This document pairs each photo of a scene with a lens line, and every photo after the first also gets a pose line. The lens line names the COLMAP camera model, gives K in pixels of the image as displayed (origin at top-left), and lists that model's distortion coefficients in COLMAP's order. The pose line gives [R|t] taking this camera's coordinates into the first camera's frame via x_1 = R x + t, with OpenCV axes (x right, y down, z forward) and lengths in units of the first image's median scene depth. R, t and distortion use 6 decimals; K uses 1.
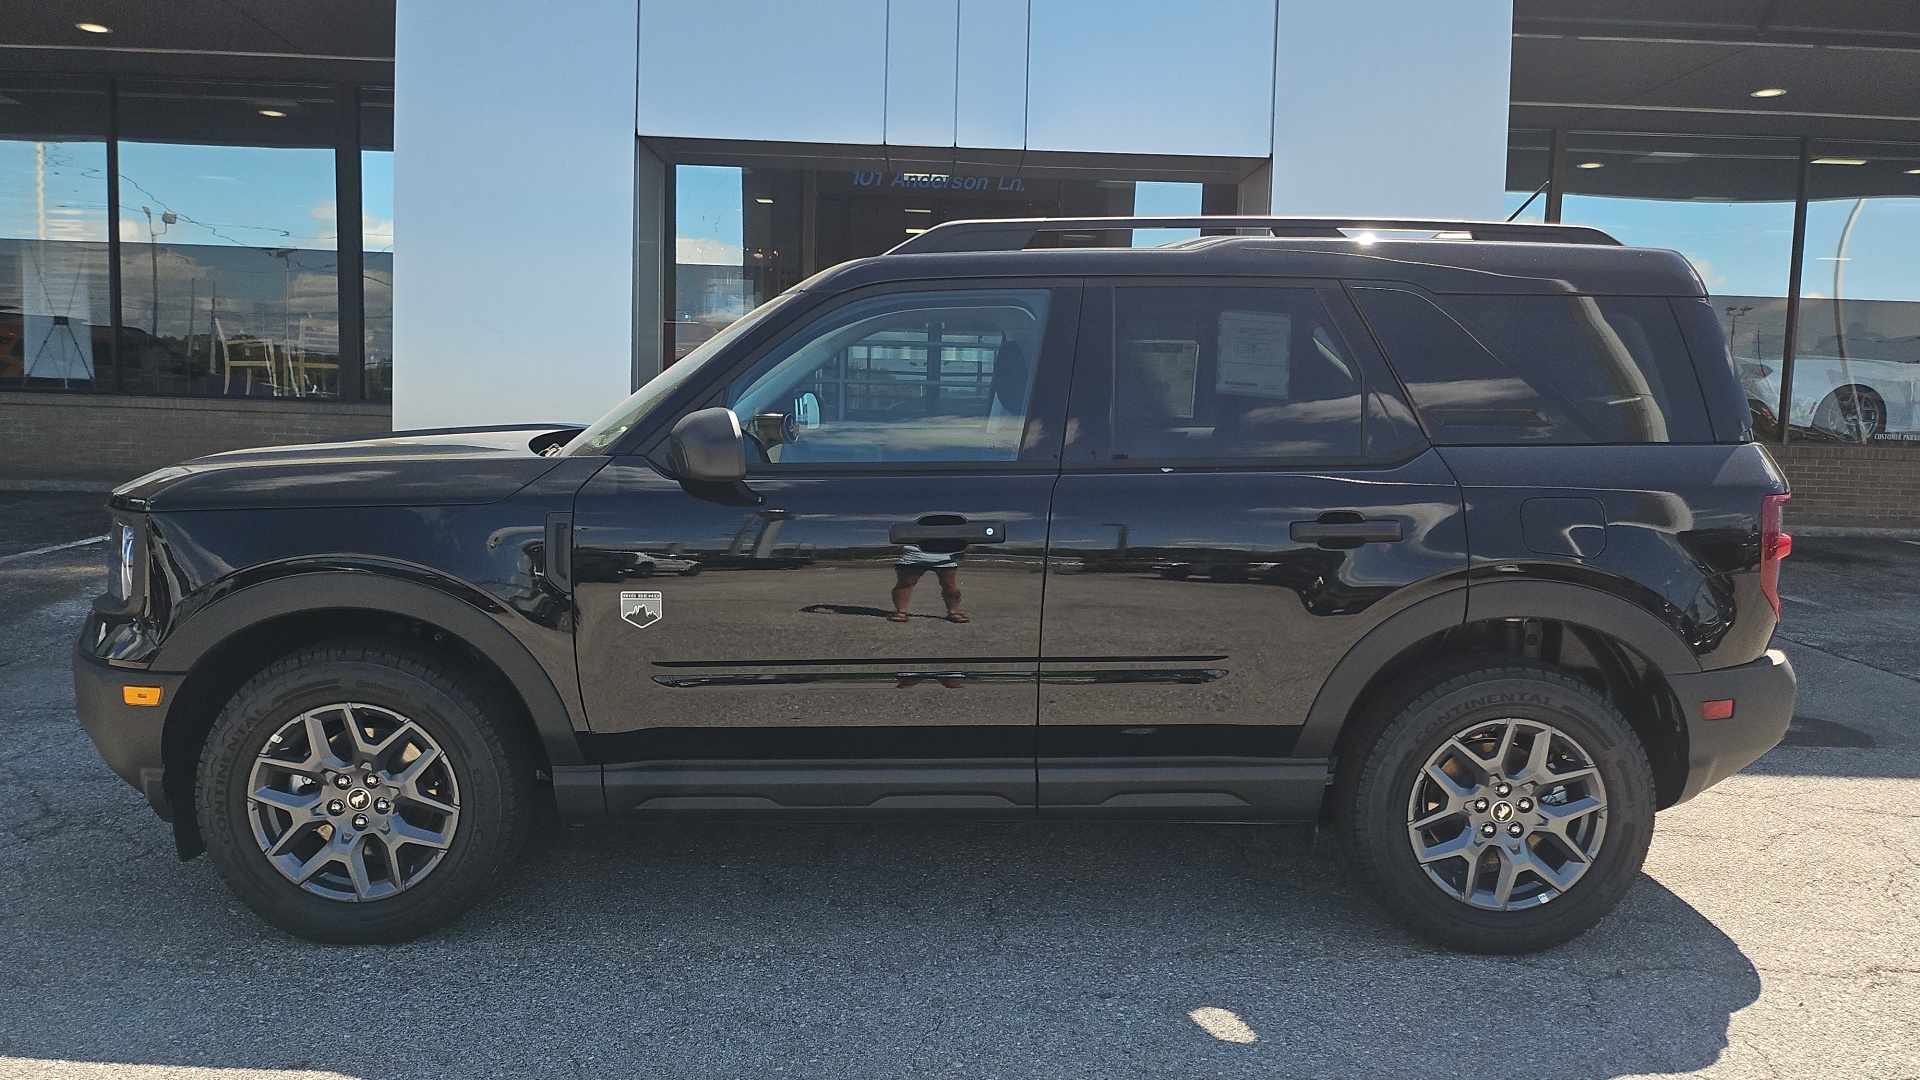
lens RADIAL K [[1362.0, 0, 966.3], [0, 1362.0, 557.0], [0, 0, 1]] dist [0.064784, -0.063081]
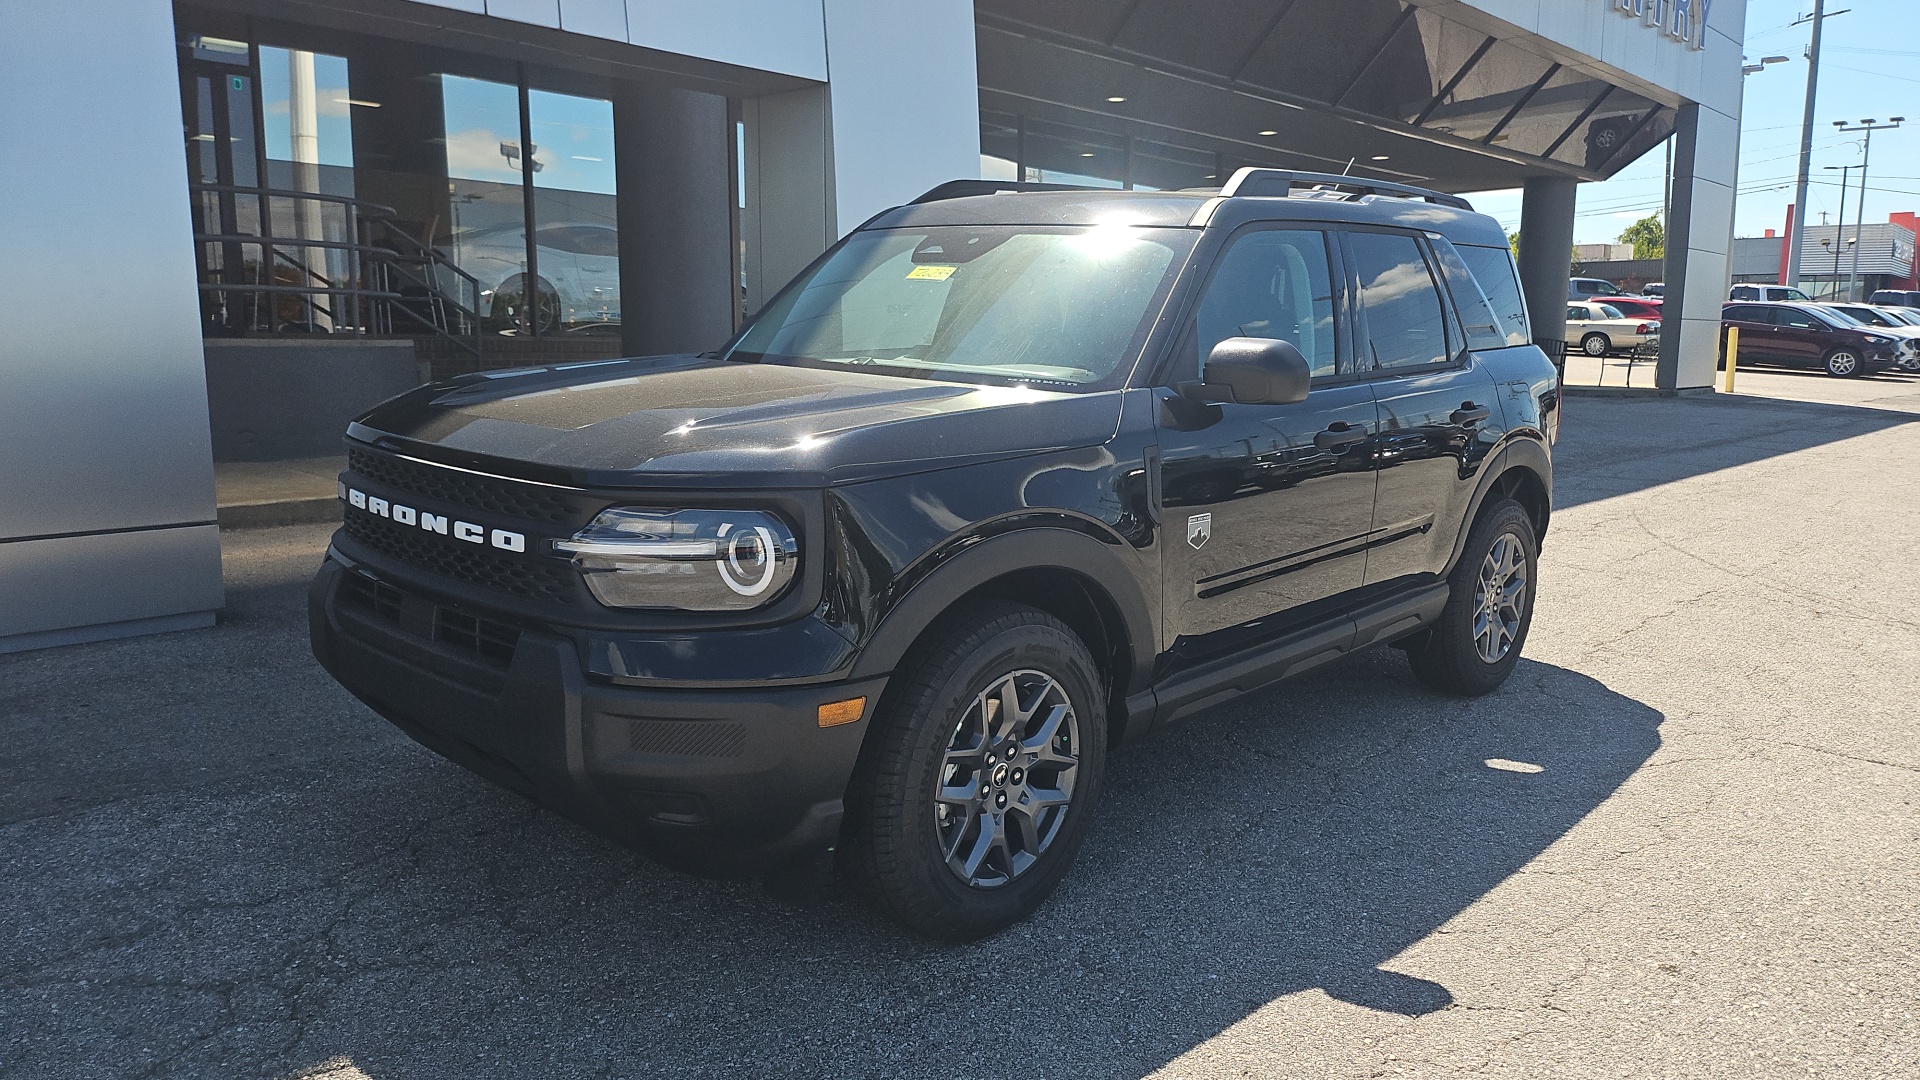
lens RADIAL K [[1362.0, 0, 951.9], [0, 1362.0, 529.0], [0, 0, 1]] dist [0.064784, -0.063081]
pose [[0.700308, -0.124548, 0.702892, -1.080333], [0.092392, 0.992194, 0.083757, -0.068492], [-0.707837, 0.006286, 0.706348, 0.367822]]
